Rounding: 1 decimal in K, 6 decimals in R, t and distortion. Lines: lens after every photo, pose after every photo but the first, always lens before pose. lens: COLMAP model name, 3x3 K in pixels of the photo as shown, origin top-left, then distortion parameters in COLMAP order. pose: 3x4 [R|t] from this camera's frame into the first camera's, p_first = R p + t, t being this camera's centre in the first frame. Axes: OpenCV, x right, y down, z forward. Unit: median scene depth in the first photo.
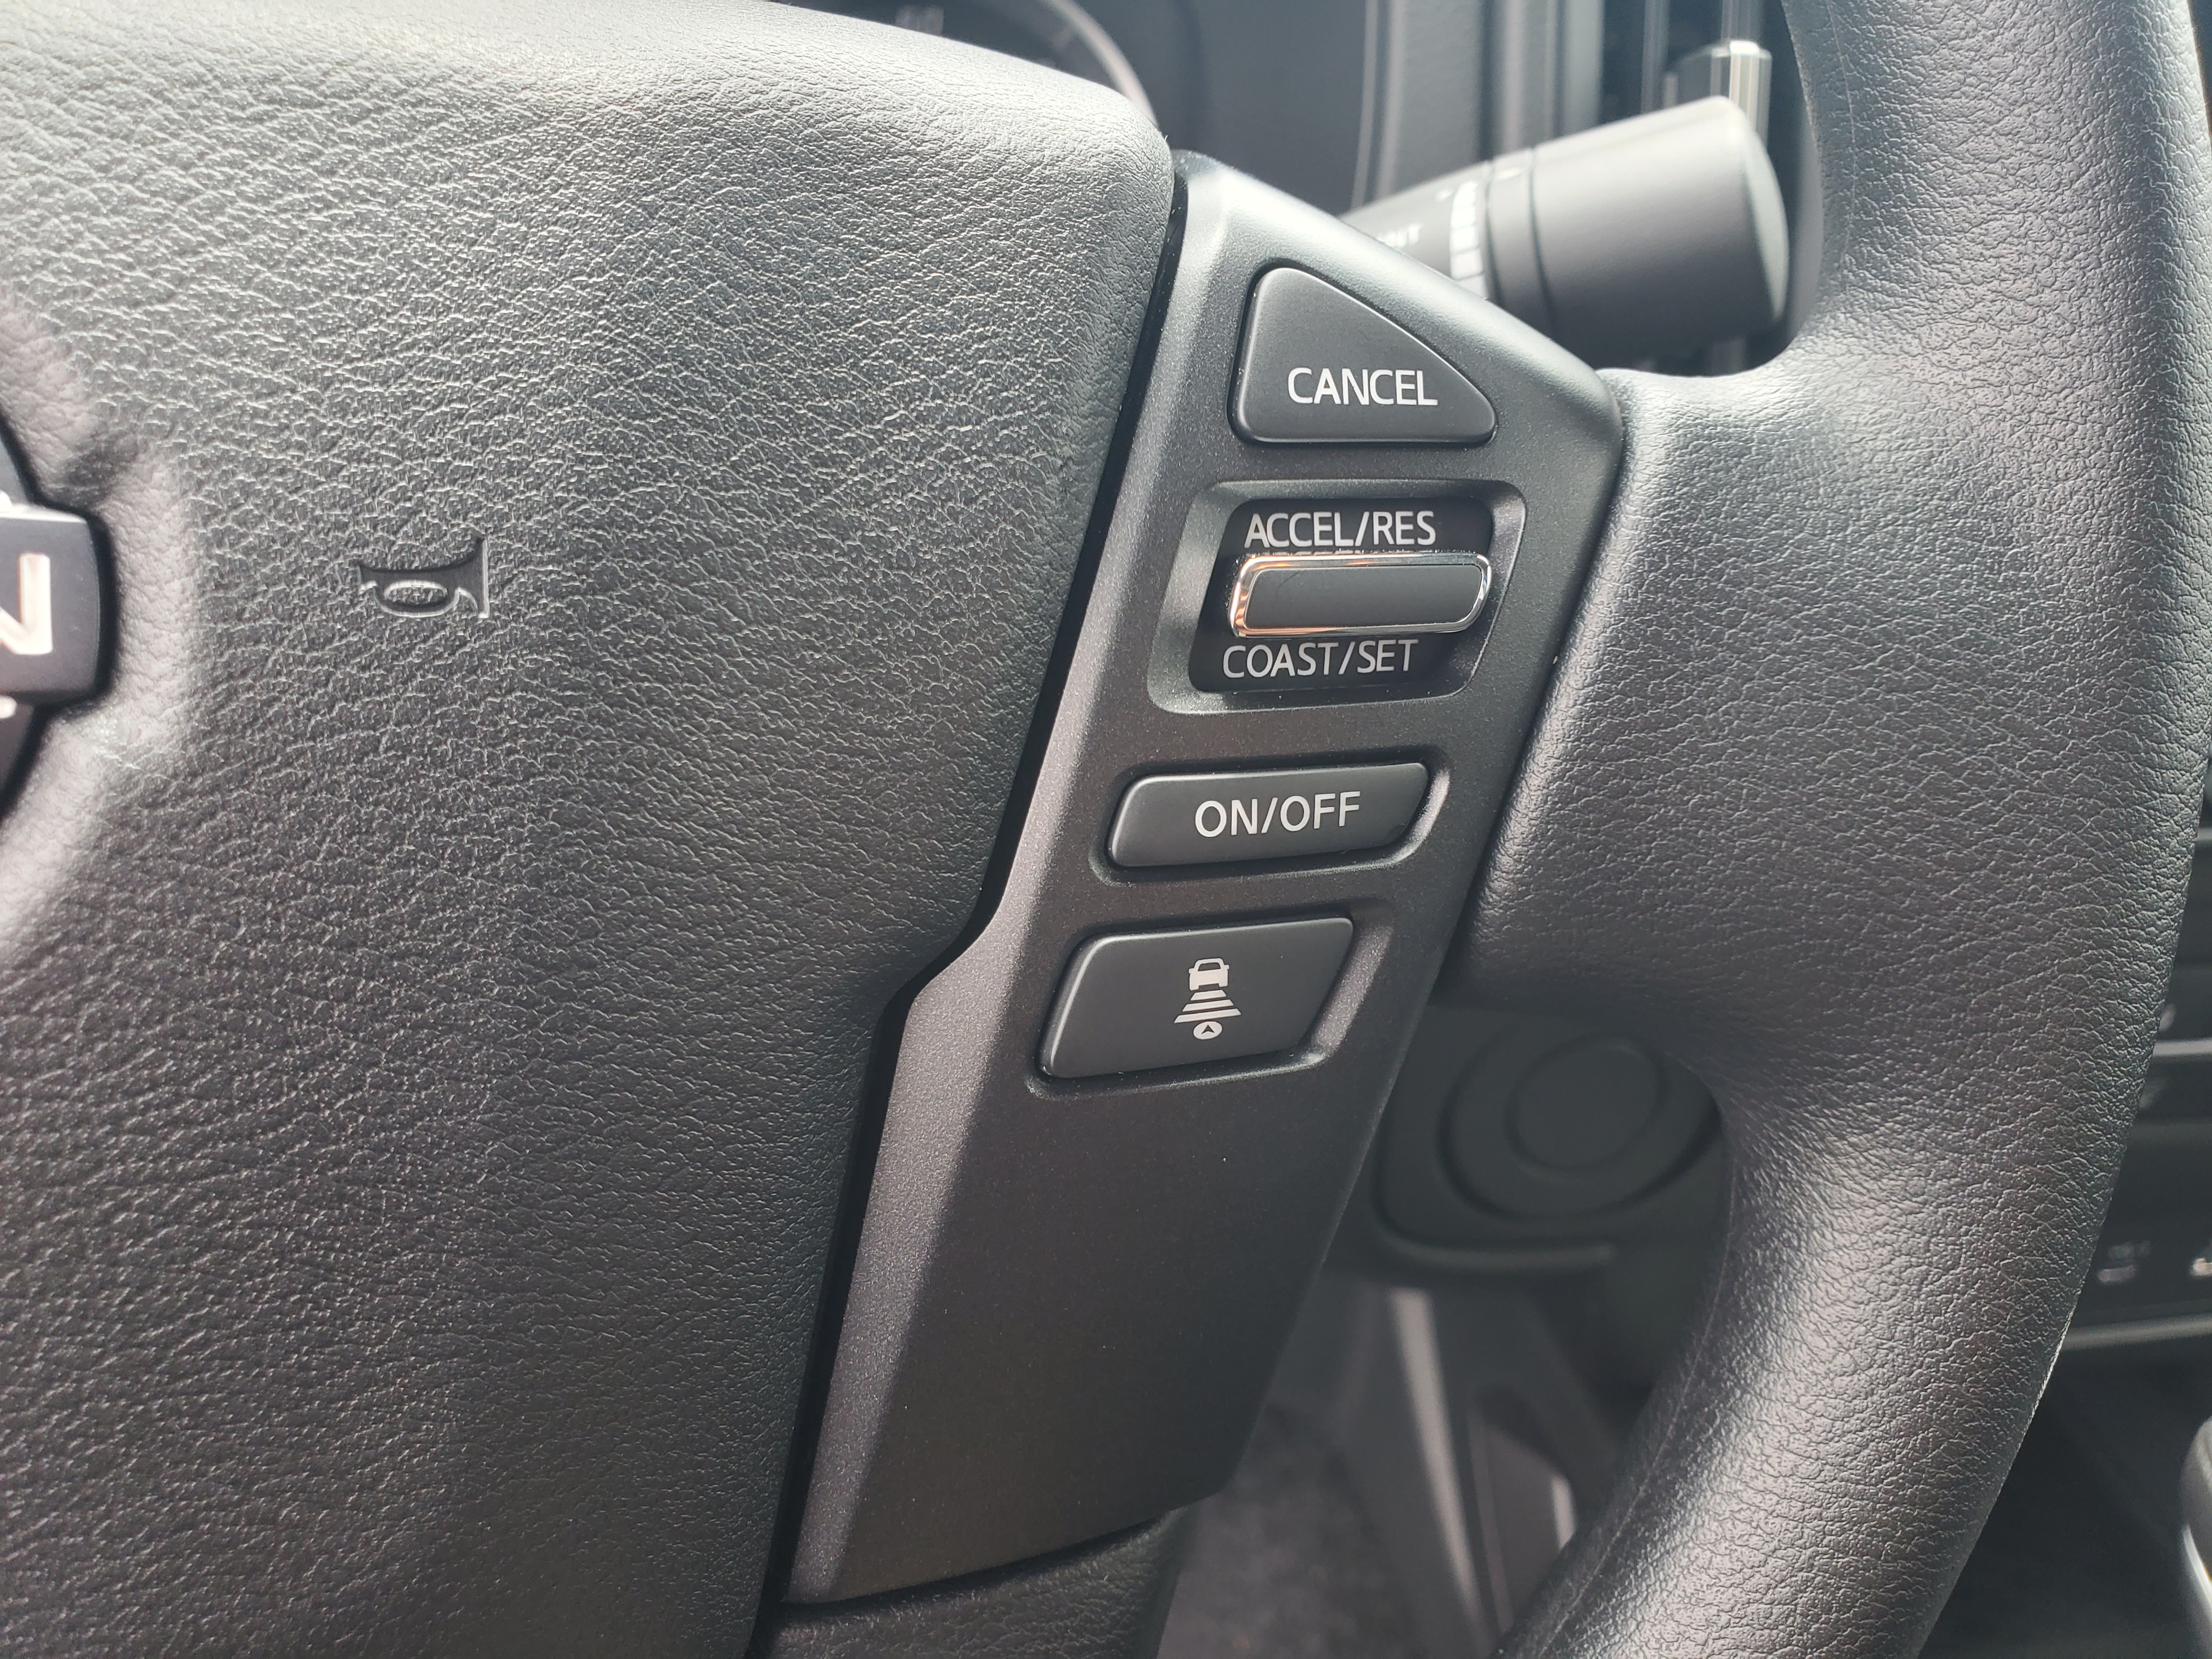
lens RADIAL K [[1708.6, 0, 999.2], [0, 1708.6, 827.3], [0, 0, 1]] dist [0.001415, 0.000638]
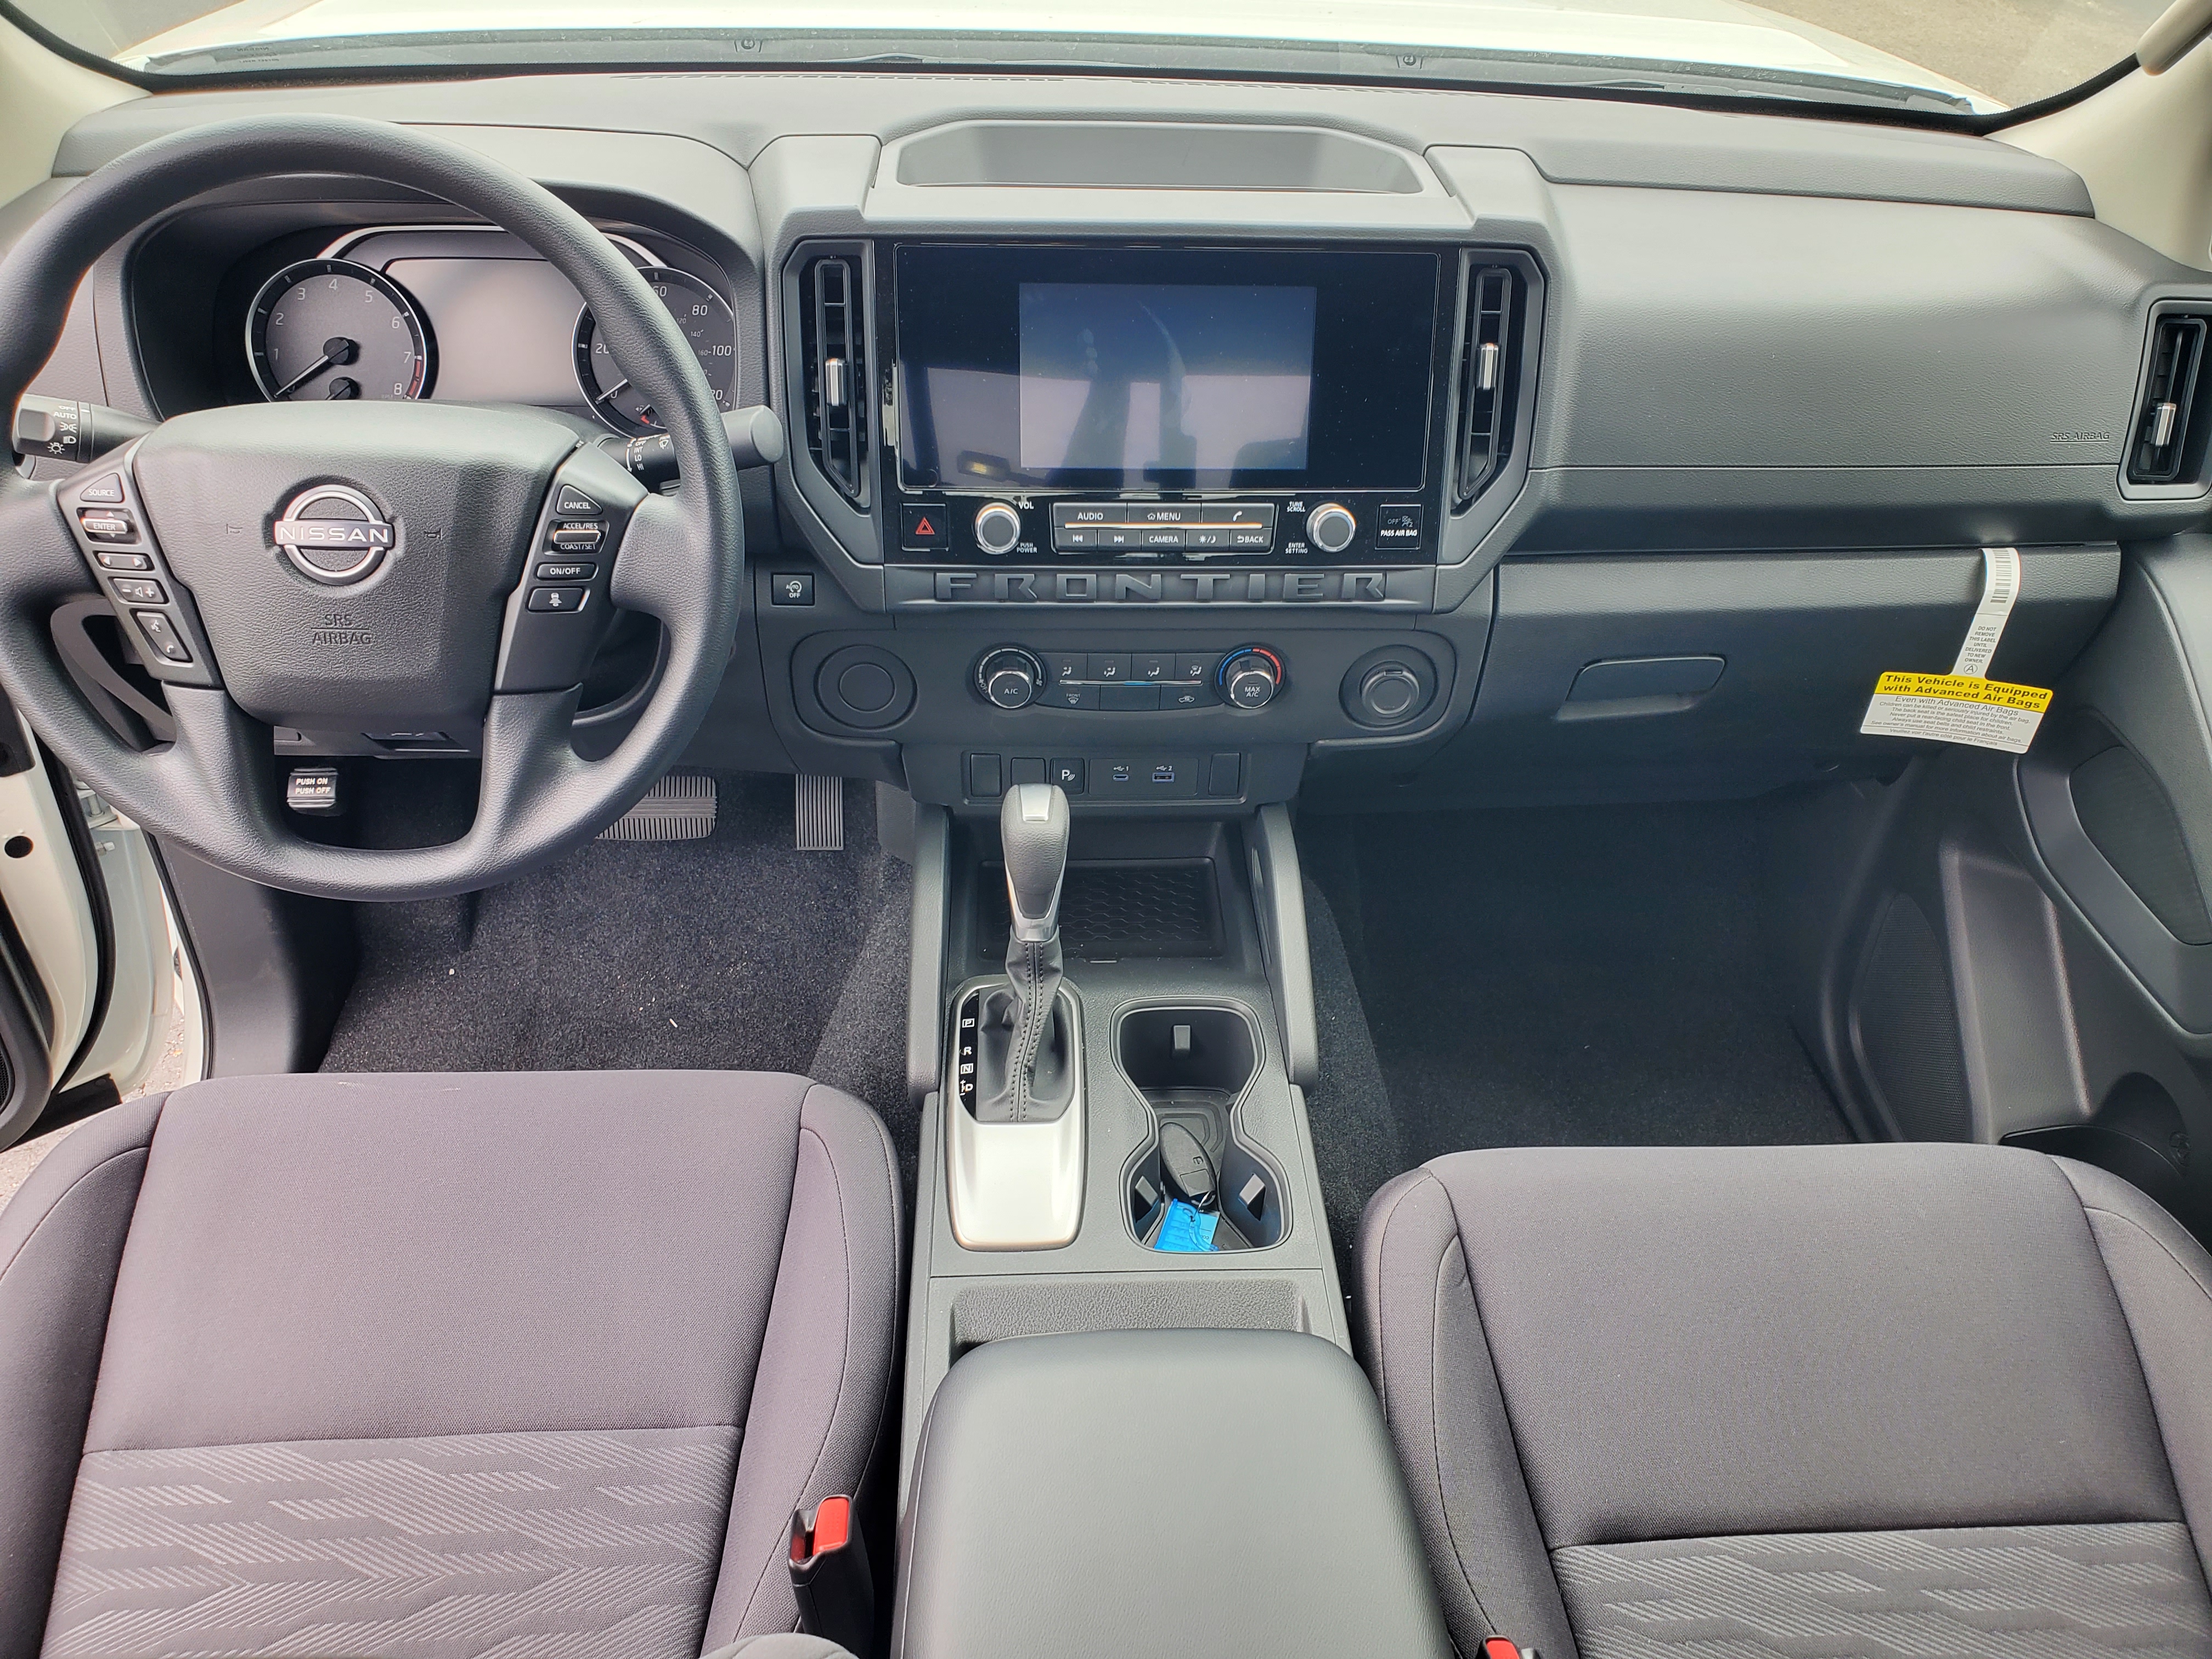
lens RADIAL K [[1793.7, 0, 1106.6], [0, 1793.7, 905.1], [0, 0, 1]] dist [0.116153, -0.224523]
pose [[0.994935, 0.065304, -0.076424, 2.879863], [-0.052377, 0.985665, 0.160378, 0.024976], [0.085802, -0.155563, 0.984093, -5.955378]]
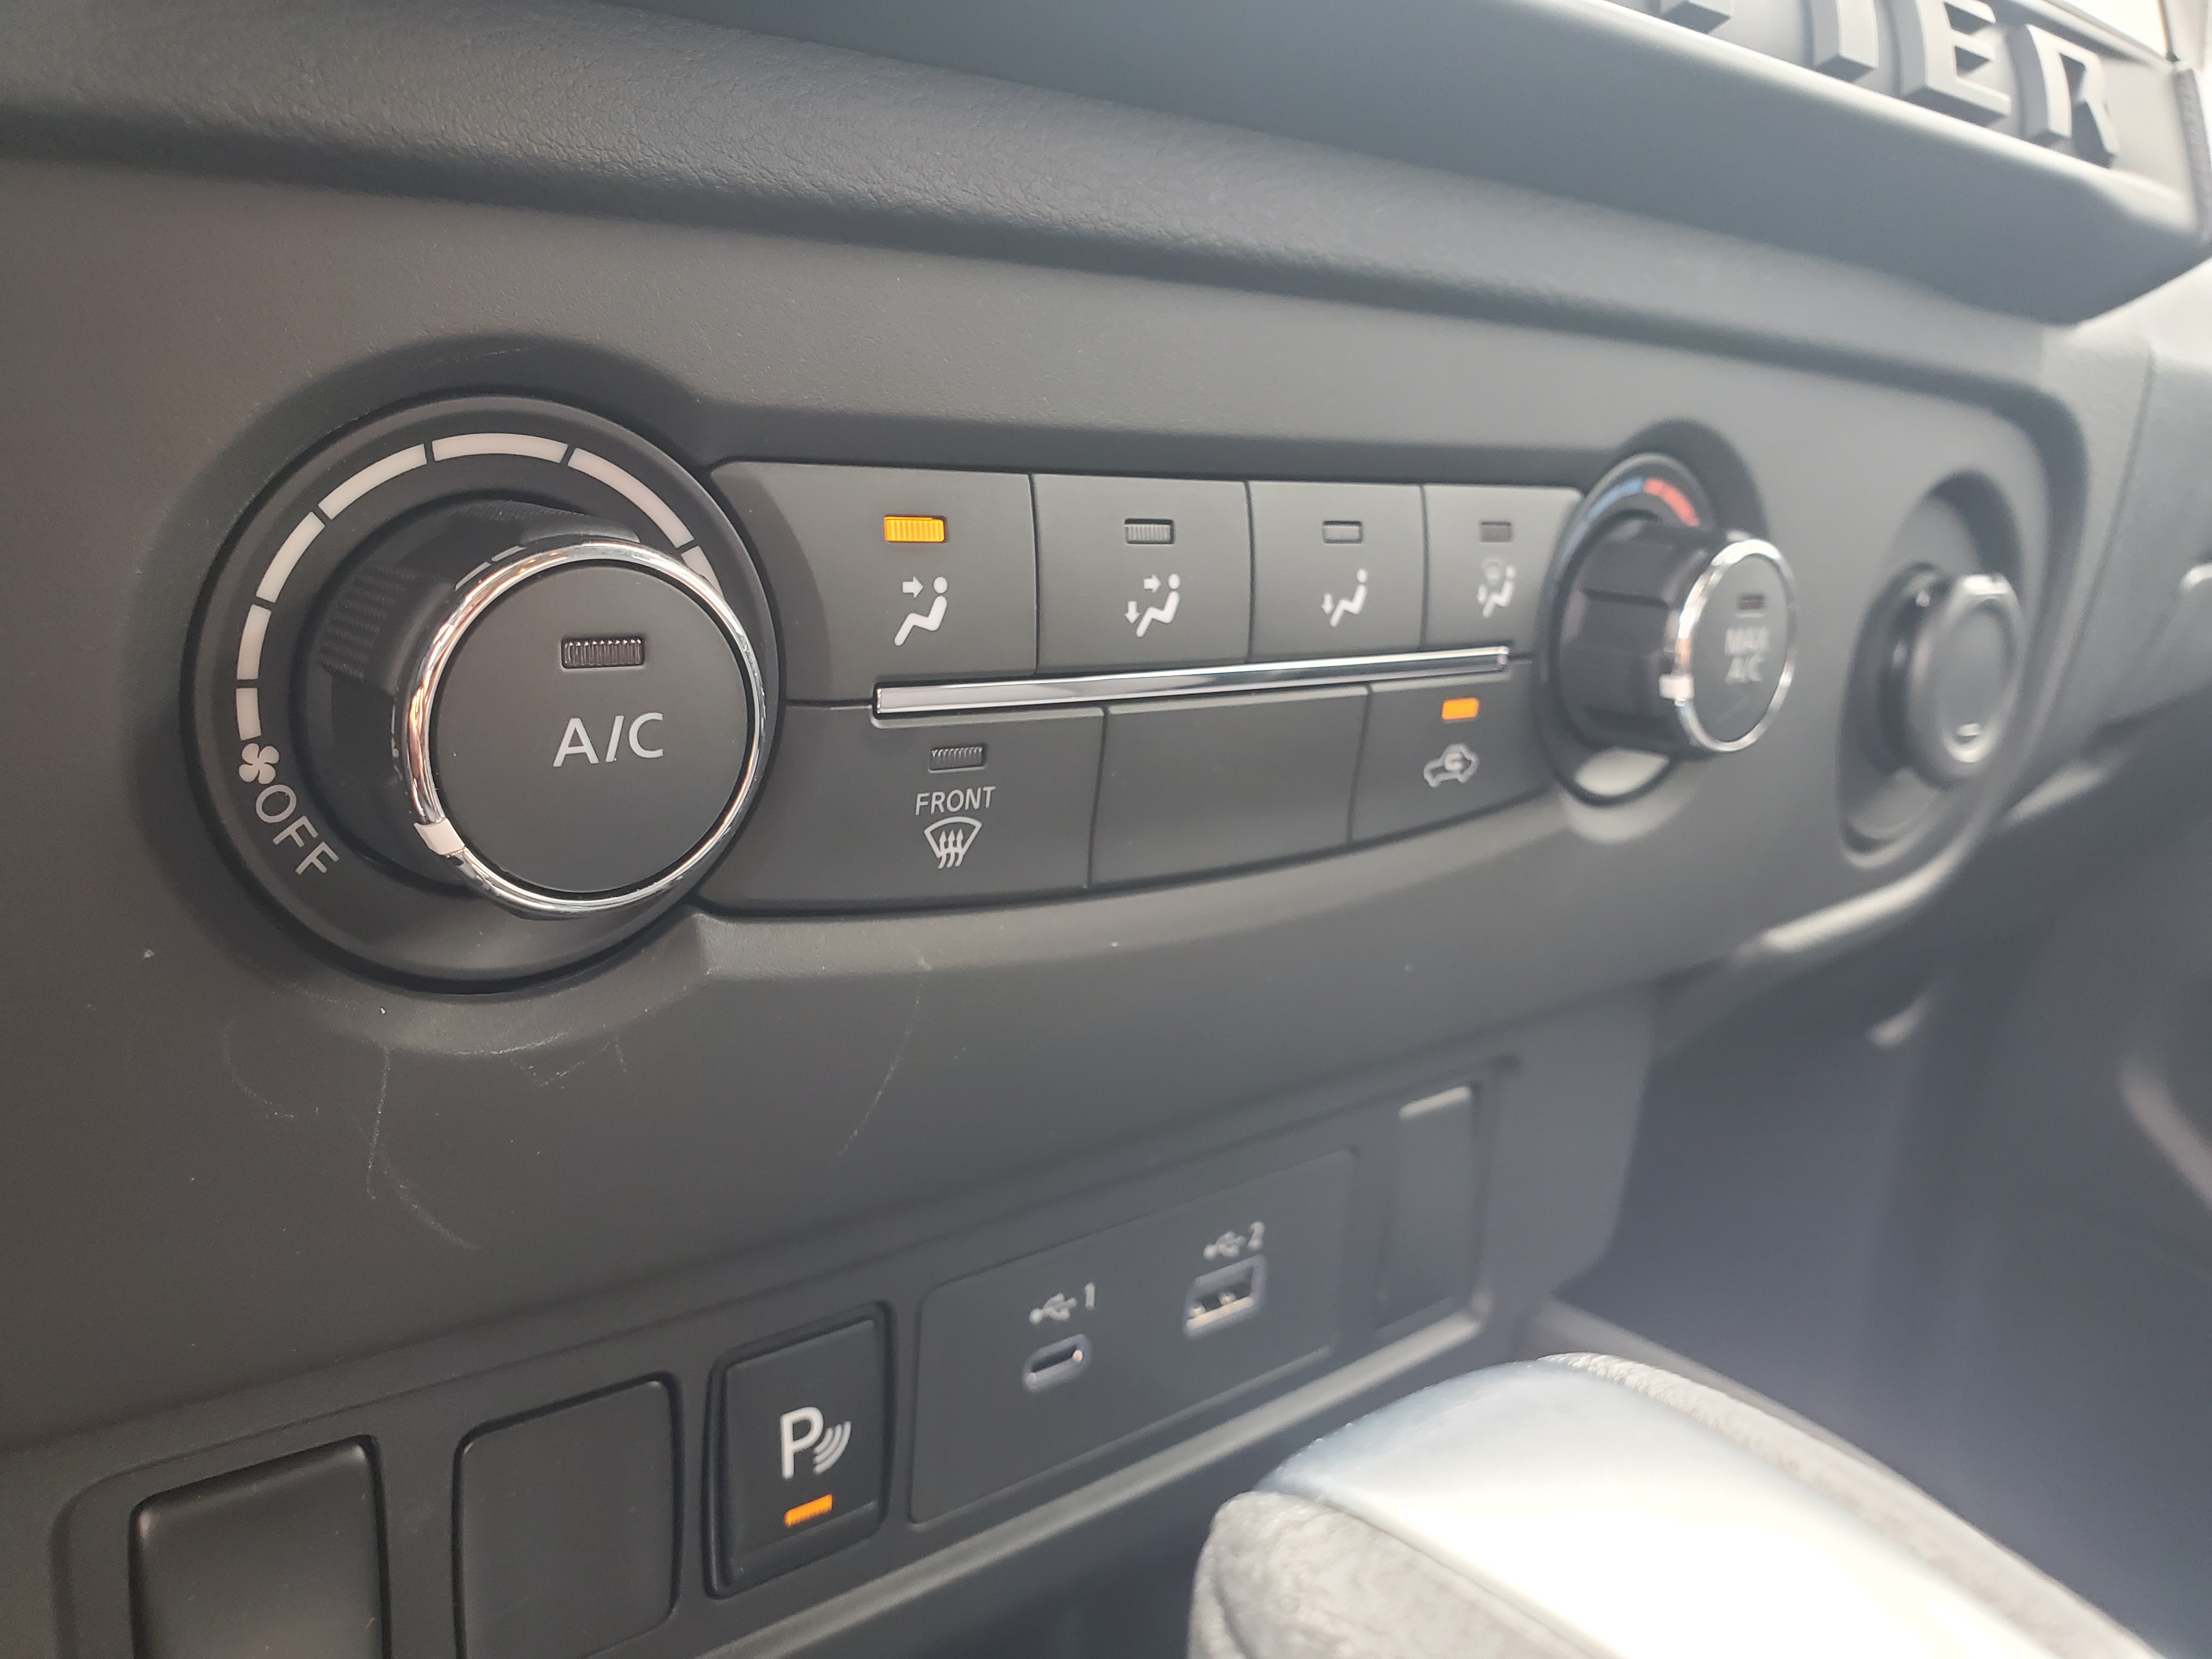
lens RADIAL K [[1774.6, 0, 1019.6], [0, 1774.6, 826.2], [0, 0, 1]] dist [0.001374, 0.001363]
pose [[0.858800, -0.097732, 0.502902, 1.356651], [0.221701, 0.955857, -0.192839, 0.707192], [-0.461856, 0.277104, 0.842557, 1.896715]]
